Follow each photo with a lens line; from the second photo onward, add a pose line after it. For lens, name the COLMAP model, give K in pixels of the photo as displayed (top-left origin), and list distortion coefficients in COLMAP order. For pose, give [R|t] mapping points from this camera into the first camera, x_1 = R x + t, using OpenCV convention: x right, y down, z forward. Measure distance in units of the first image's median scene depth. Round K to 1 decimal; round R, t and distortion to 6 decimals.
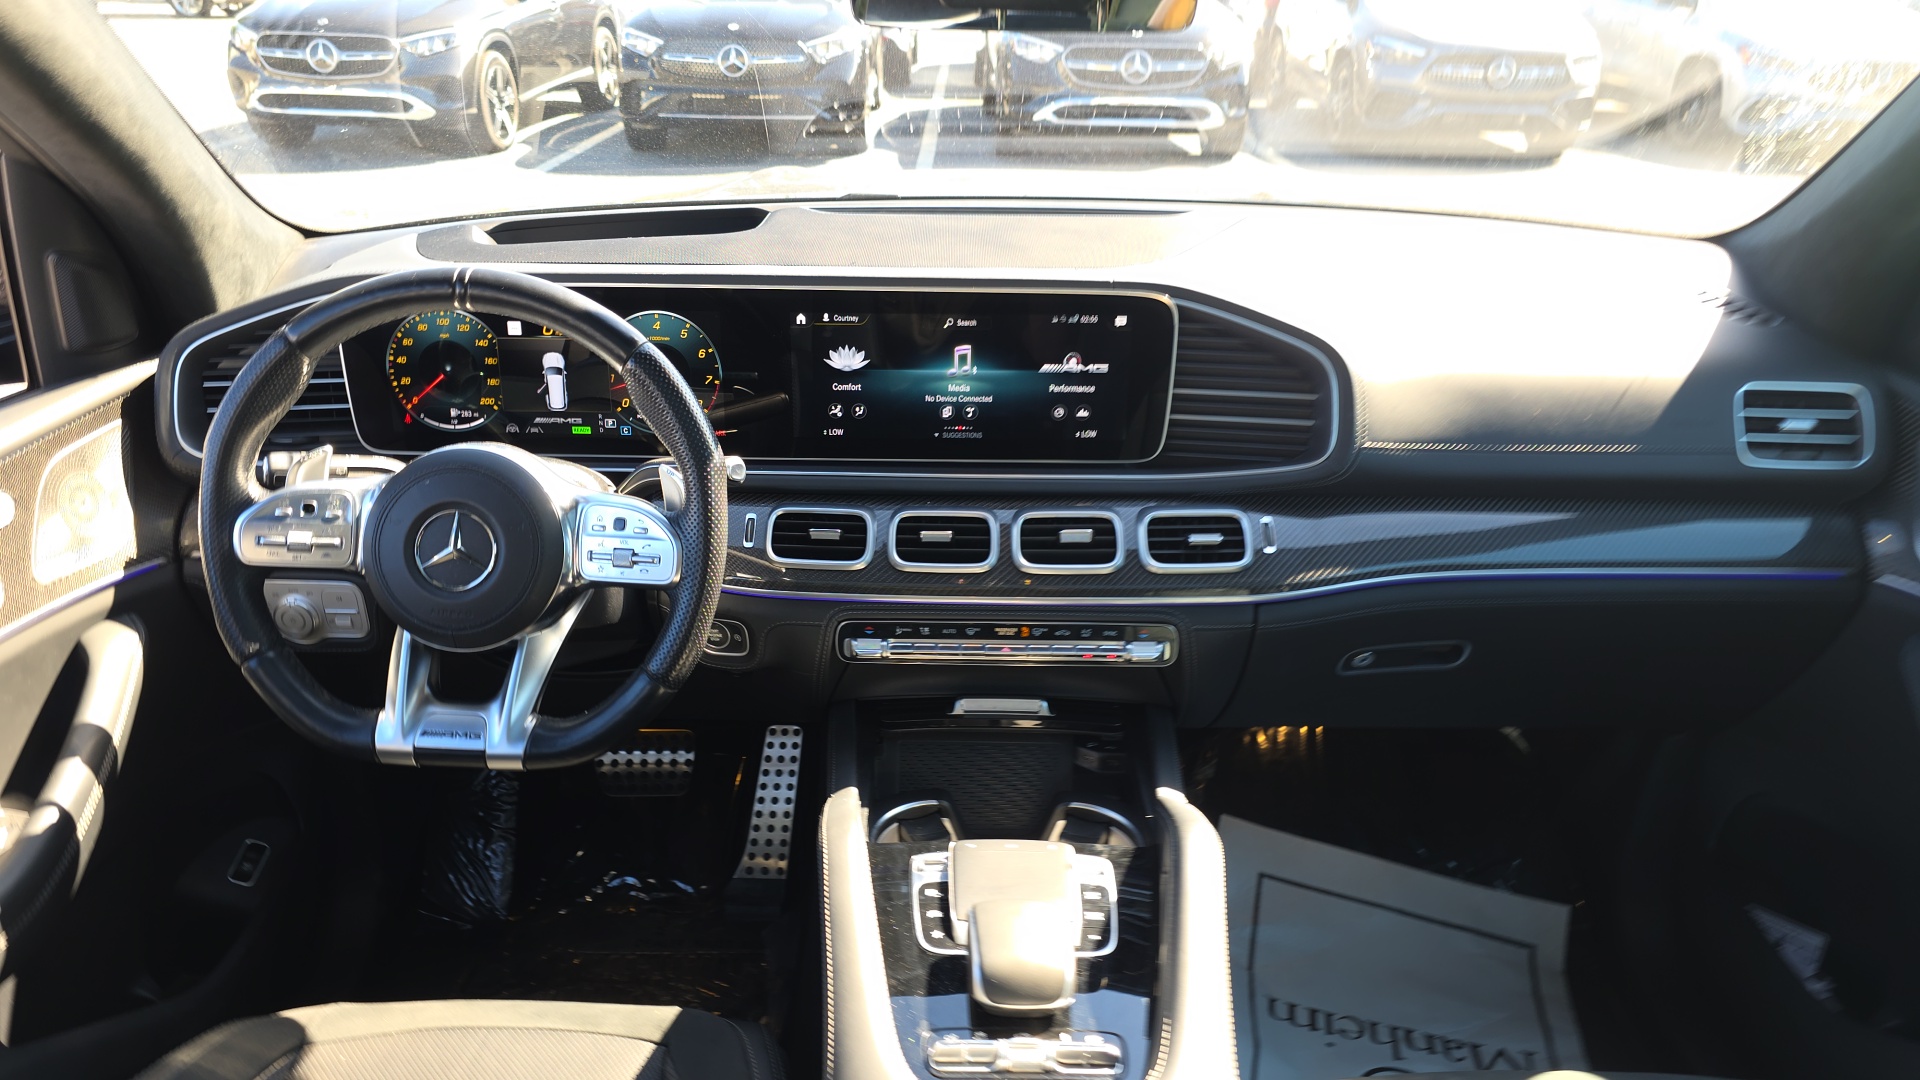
lens RADIAL K [[1301.0, 0, 935.2], [0, 1301.0, 574.2], [0, 0, 1]] dist [0.044227, -0.055915]
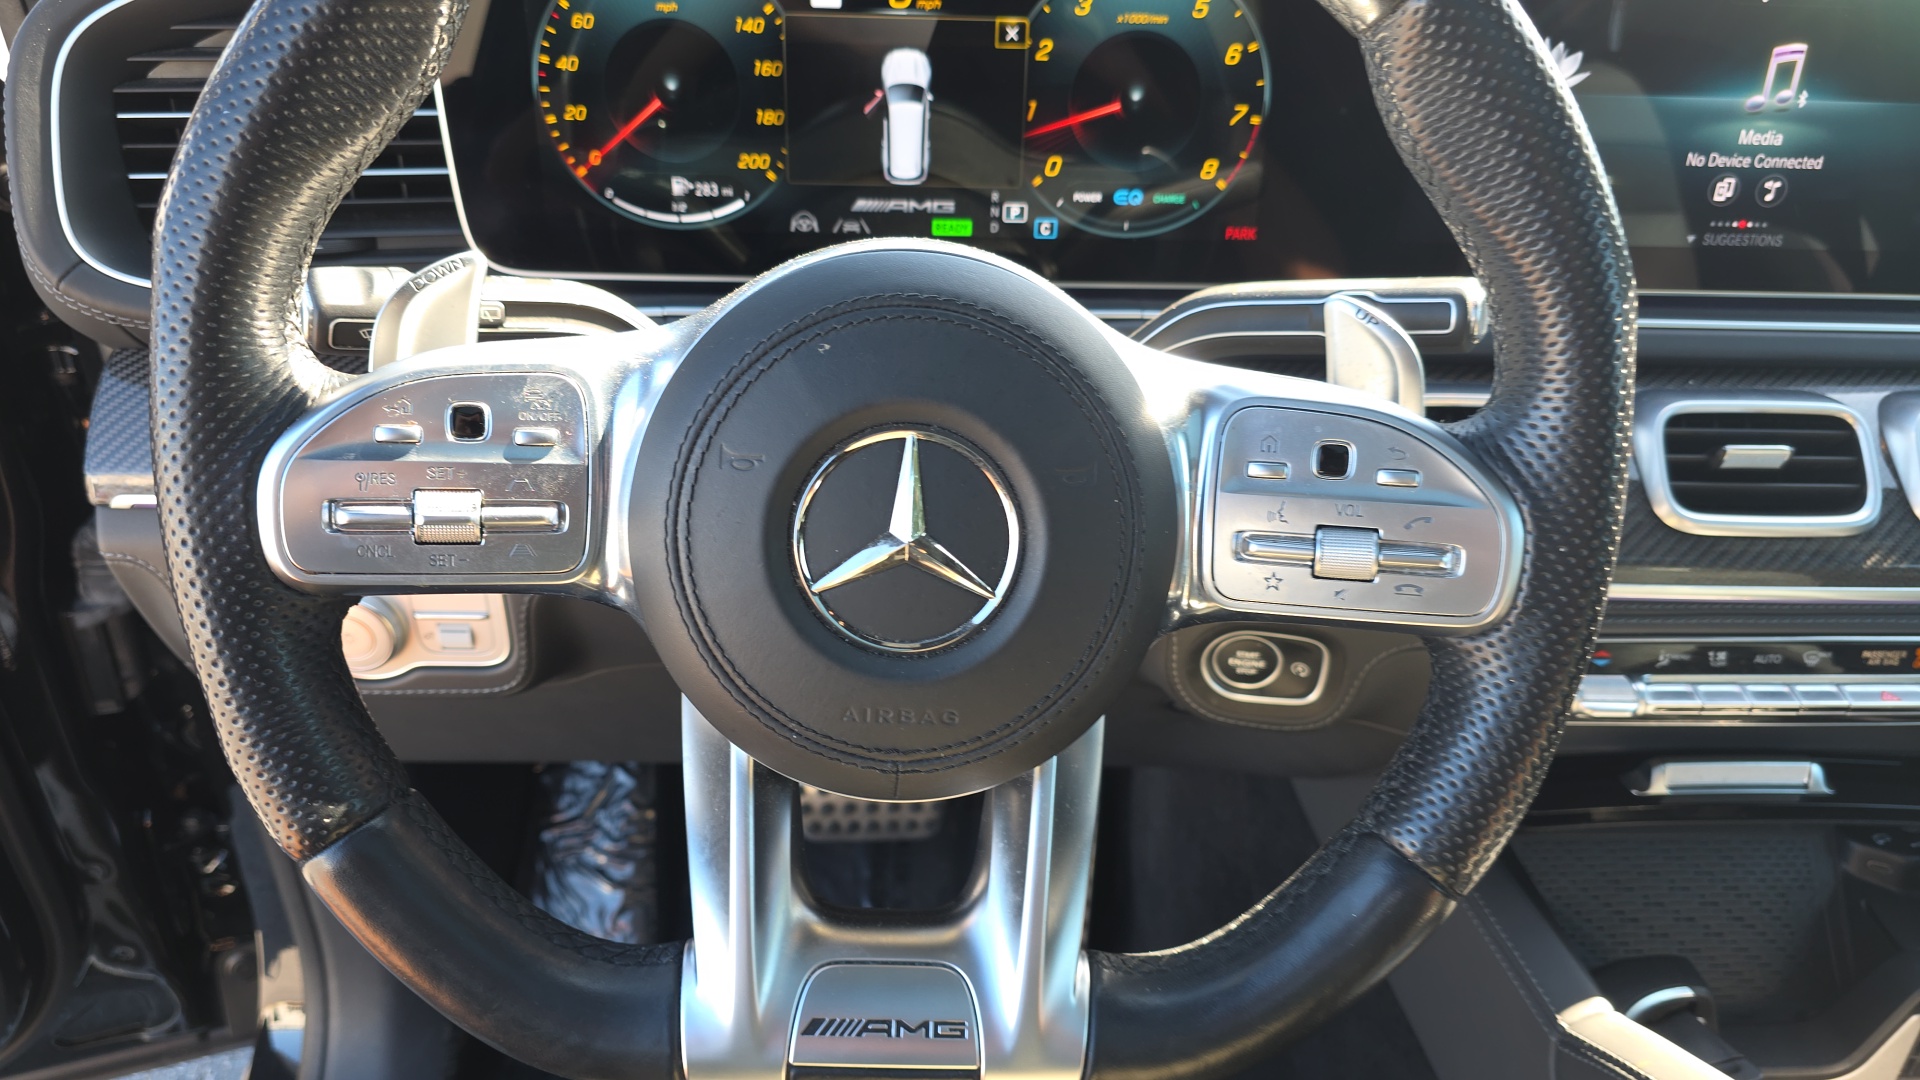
lens RADIAL K [[1301.0, 0, 955.4], [0, 1301.0, 562.0], [0, 0, 1]] dist [0.044227, -0.055915]
pose [[0.998443, -0.006589, 0.055386, -0.305367], [0.000764, 0.994521, 0.104534, -0.040659], [-0.055771, -0.104329, 0.992978, 0.535645]]
